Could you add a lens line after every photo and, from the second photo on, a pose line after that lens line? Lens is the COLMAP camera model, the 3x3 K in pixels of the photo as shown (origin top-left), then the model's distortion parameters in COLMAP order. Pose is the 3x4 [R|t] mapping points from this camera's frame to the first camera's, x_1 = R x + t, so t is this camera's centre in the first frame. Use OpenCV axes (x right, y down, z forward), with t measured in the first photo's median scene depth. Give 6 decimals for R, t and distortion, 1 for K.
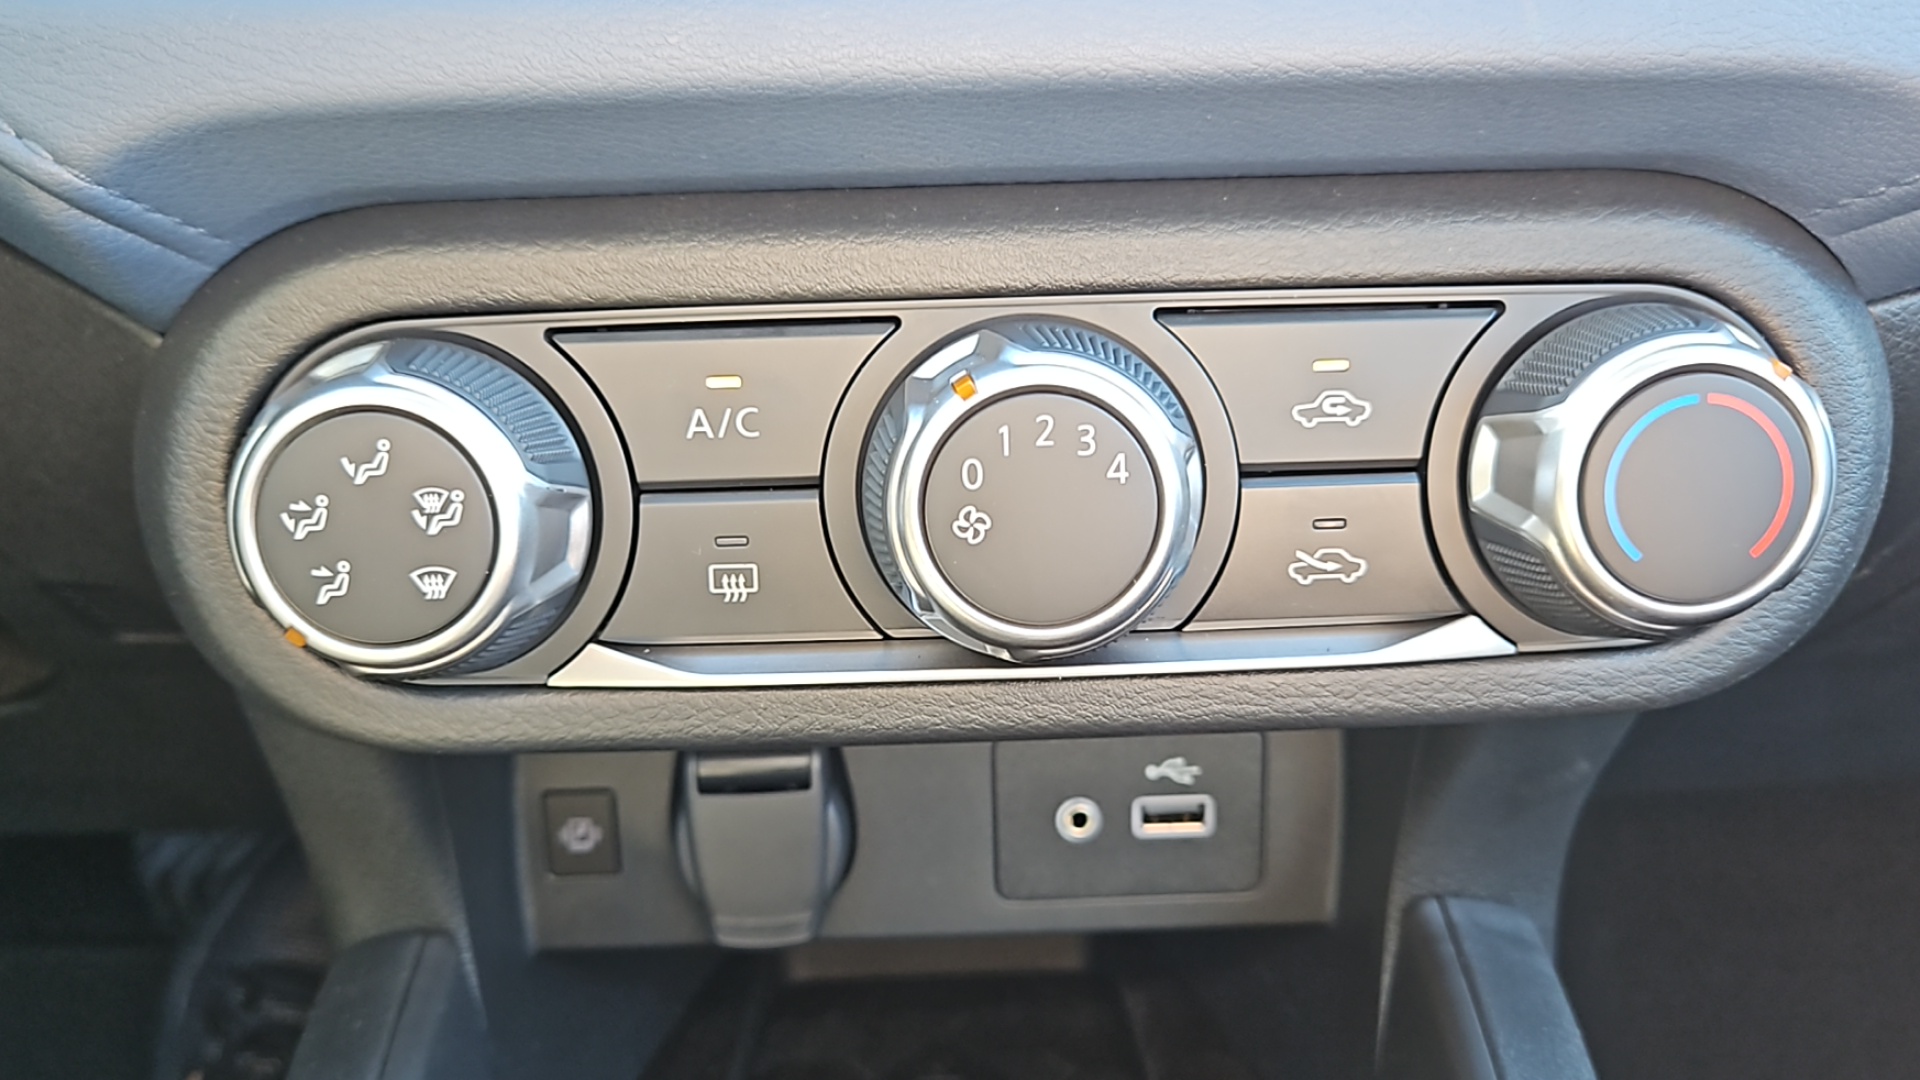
lens RADIAL K [[1475.4, 0, 956.0], [0, 1475.4, 539.0], [0, 0, 1]] dist [0.005210, 0.001465]
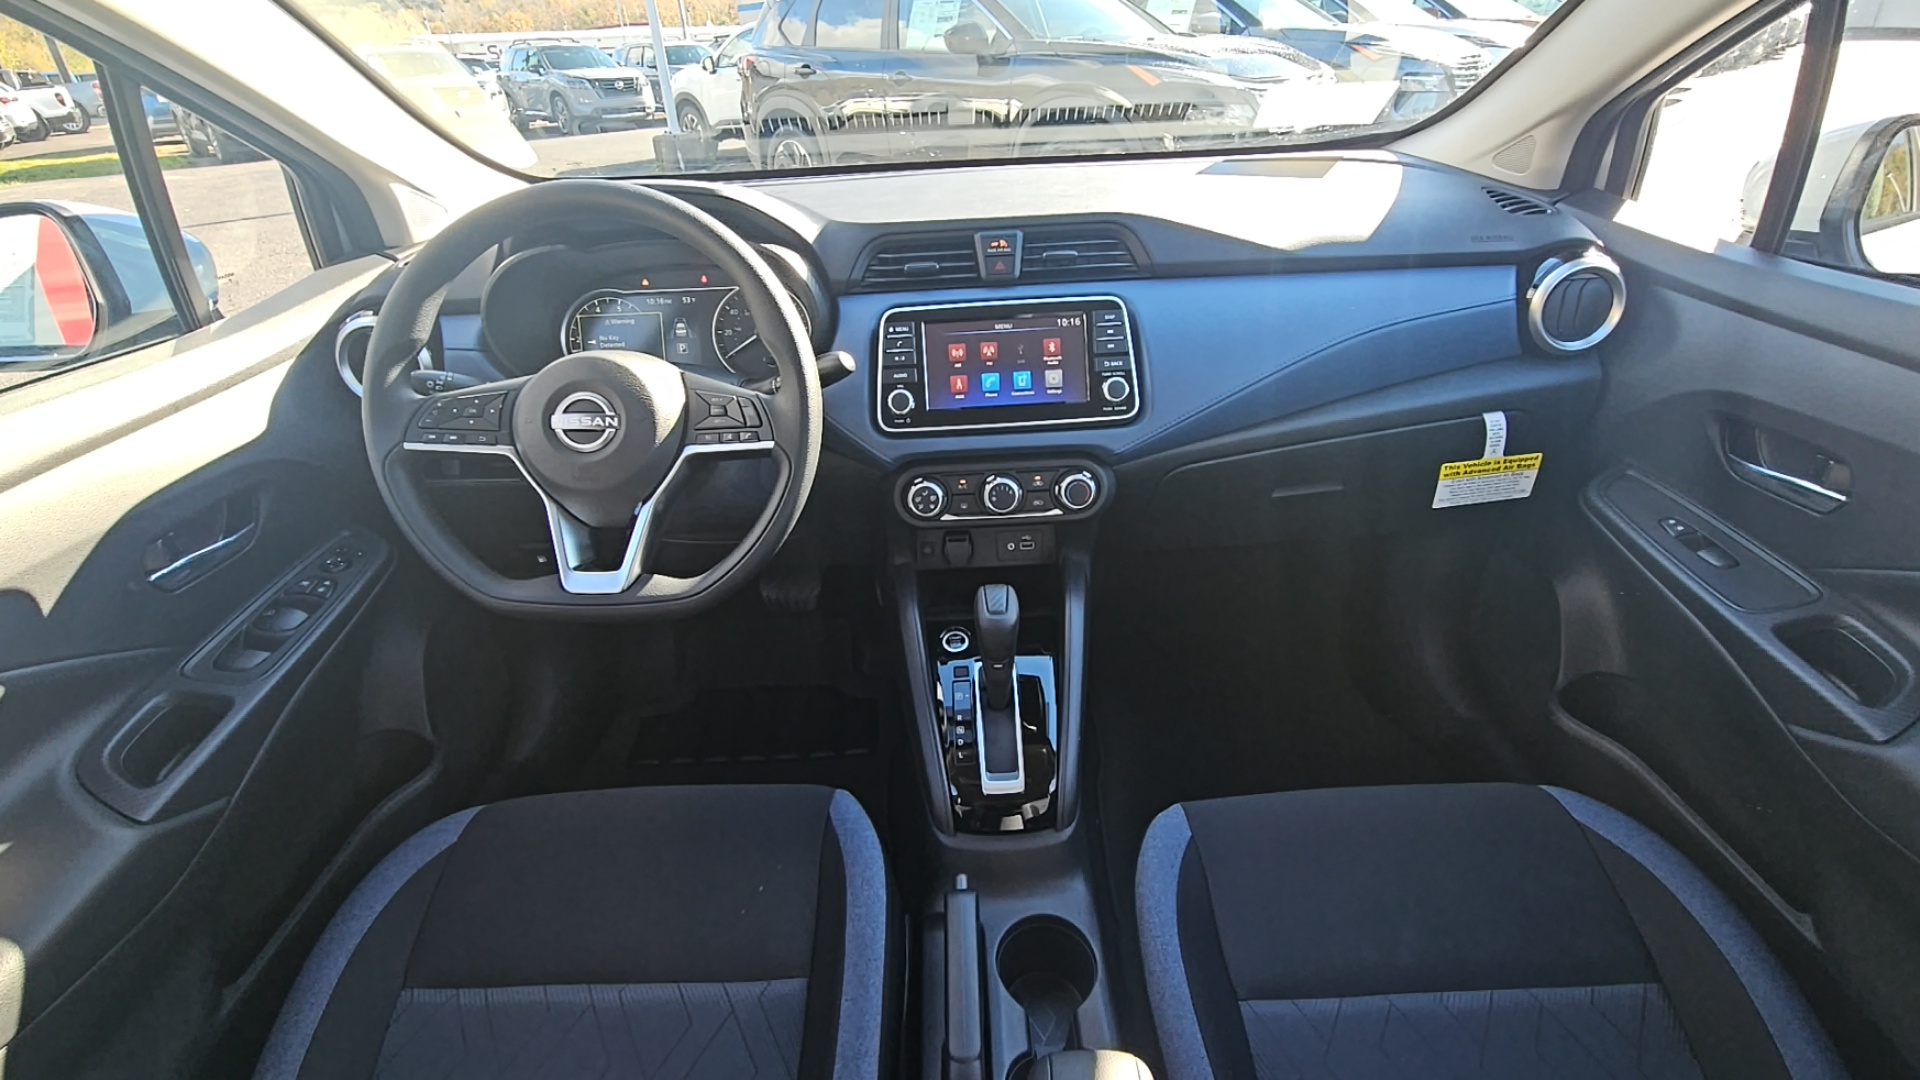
lens RADIAL K [[849.5, 0, 960.0], [0, 849.5, 540.0], [0, 0, 1]] dist [0.024144, -0.015991]
pose [[0.999641, -0.016284, -0.021297, -0.078414], [0.017484, 0.998196, 0.057434, -0.053800], [0.020323, -0.057786, 0.998122, -3.723403]]
